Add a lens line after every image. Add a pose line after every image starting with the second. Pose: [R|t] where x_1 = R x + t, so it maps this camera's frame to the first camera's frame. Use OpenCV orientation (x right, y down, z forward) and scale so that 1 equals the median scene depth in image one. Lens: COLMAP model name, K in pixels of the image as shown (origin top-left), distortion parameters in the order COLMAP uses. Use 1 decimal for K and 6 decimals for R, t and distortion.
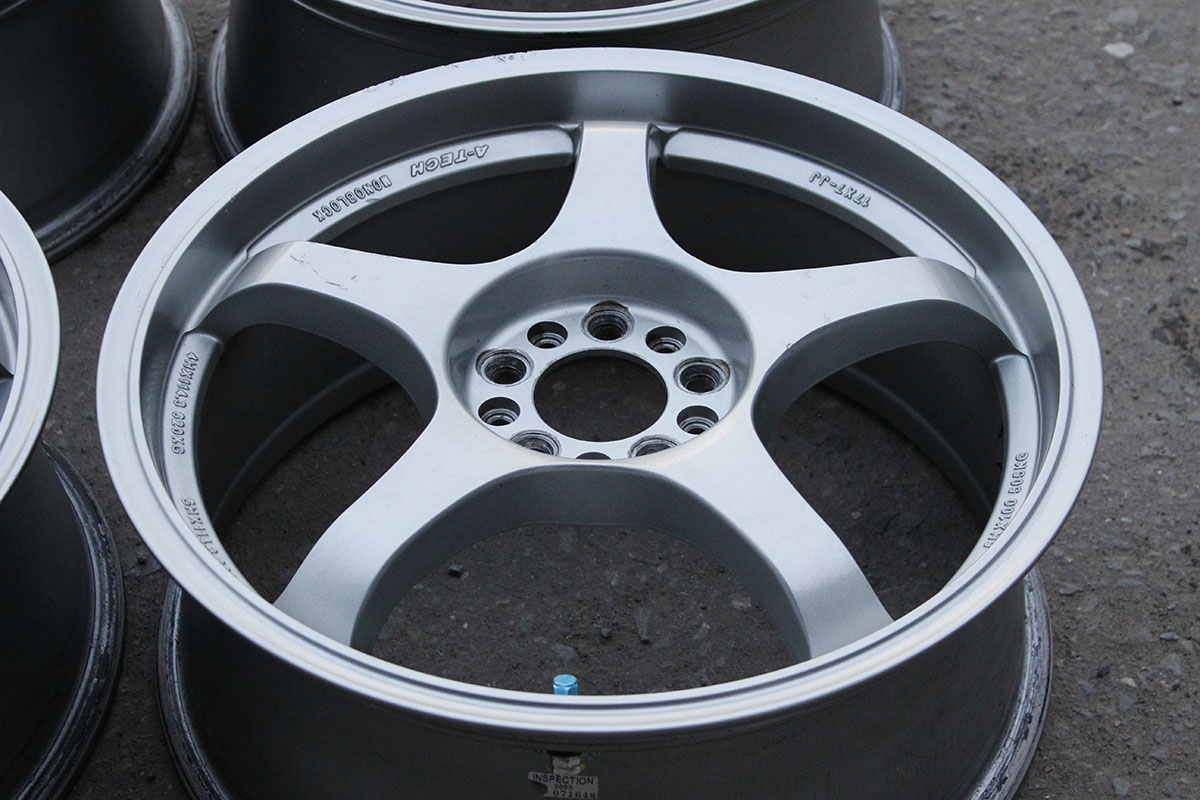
lens RADIAL K [[2510.8, 0, 600.0], [0, 2510.8, 400.0], [0, 0, 1]] dist [0.049315, 0.213397]
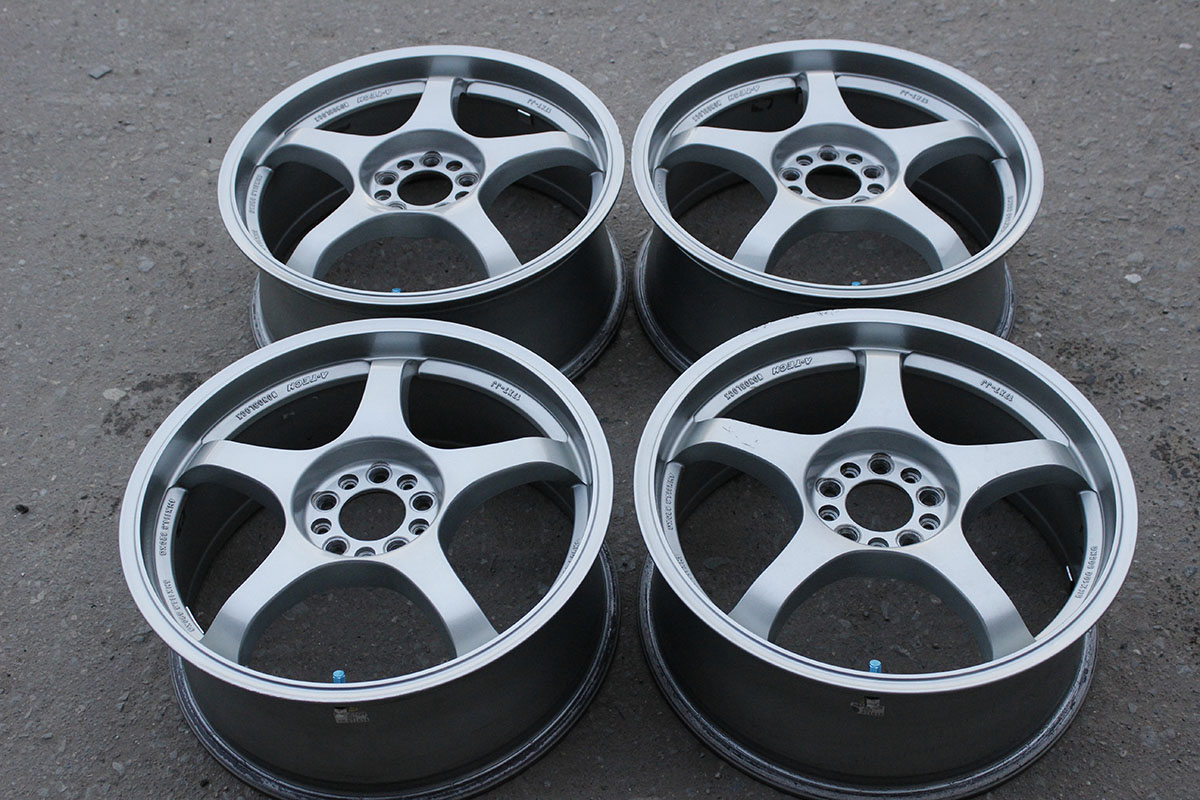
lens RADIAL K [[1688.4, 0, 600.0], [0, 1688.4, 400.0], [0, 0, 1]] dist [-0.044616, 0.139264]
pose [[0.997329, 0.034792, -0.064226, -0.119888], [-0.031373, 0.998075, 0.053502, -0.130534], [0.065964, -0.051344, 0.996500, -0.295715]]
